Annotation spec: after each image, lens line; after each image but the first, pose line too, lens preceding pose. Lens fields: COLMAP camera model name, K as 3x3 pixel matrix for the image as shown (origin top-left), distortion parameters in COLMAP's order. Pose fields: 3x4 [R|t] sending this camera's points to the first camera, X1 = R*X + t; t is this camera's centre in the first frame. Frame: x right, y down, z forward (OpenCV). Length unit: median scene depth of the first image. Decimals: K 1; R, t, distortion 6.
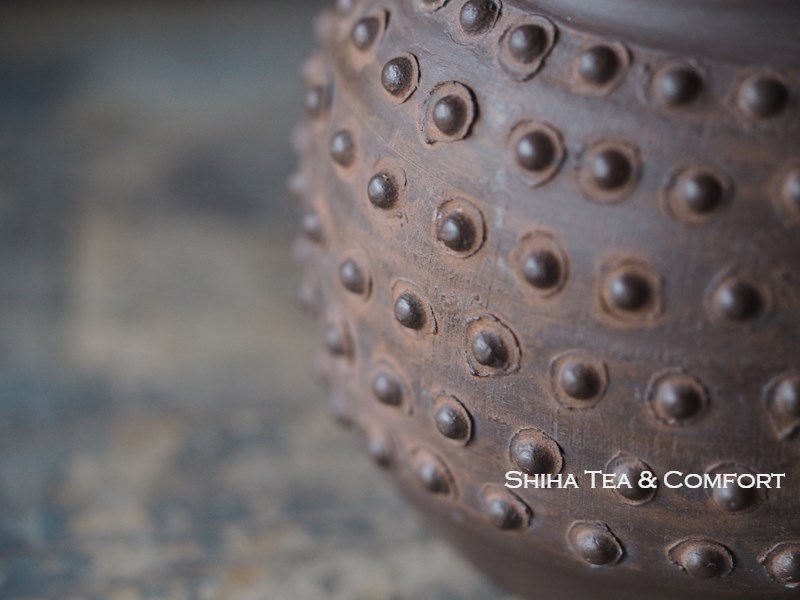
lens RADIAL K [[3418.9, 0, 400.3], [0, 3418.9, 299.5], [0, 0, 1]] dist [-0.100107, 0.000000]
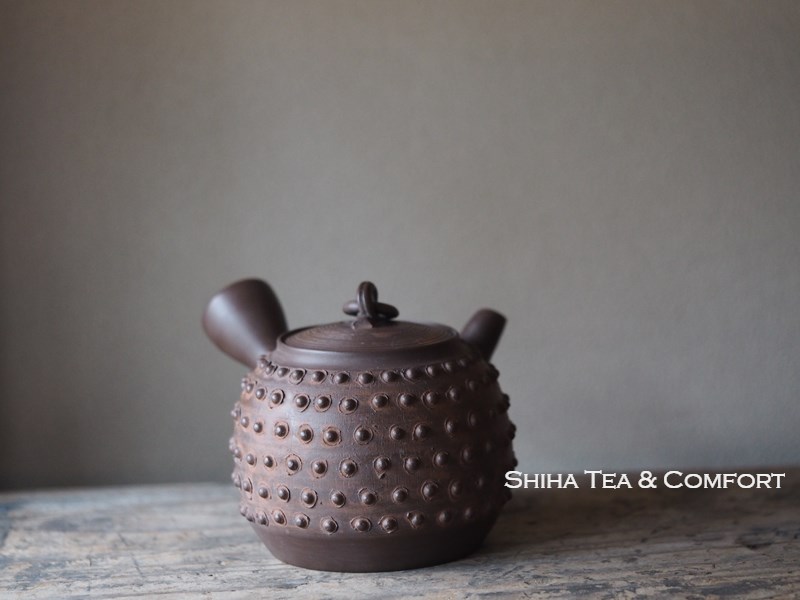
lens RADIAL K [[3418.9, 0, 399.8], [0, 3418.9, 299.9], [0, 0, 1]] dist [-0.100107, 0.000000]
pose [[0.996763, -0.059490, 0.054081, -0.041341], [0.075508, 0.923703, -0.375594, 1.151223], [-0.027610, 0.378461, 0.925205, -2.201706]]
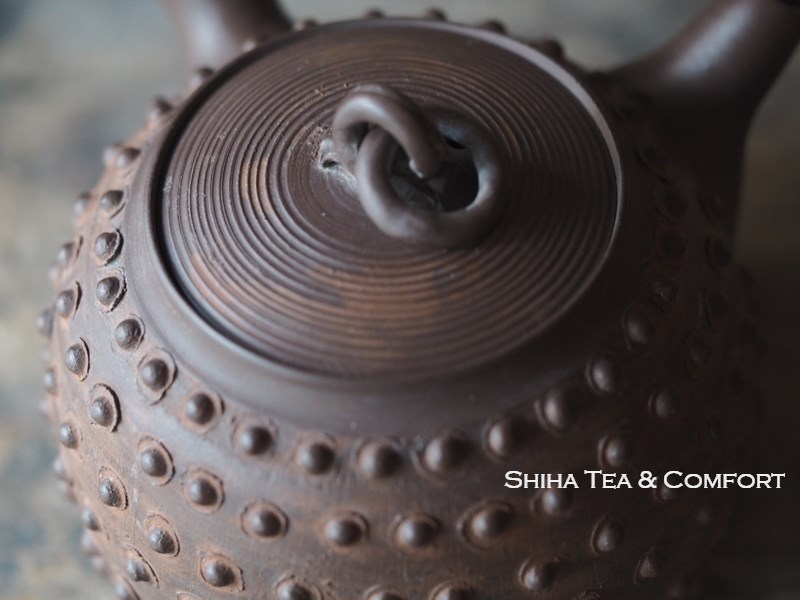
lens RADIAL K [[3418.9, 0, 399.5], [0, 3418.9, 300.0], [0, 0, 1]] dist [-0.100107, 0.000000]
pose [[0.983598, 0.086533, -0.158260, 0.330578], [-0.022116, 0.928645, 0.370309, -0.582720], [0.179011, -0.360736, 0.915328, -0.154258]]
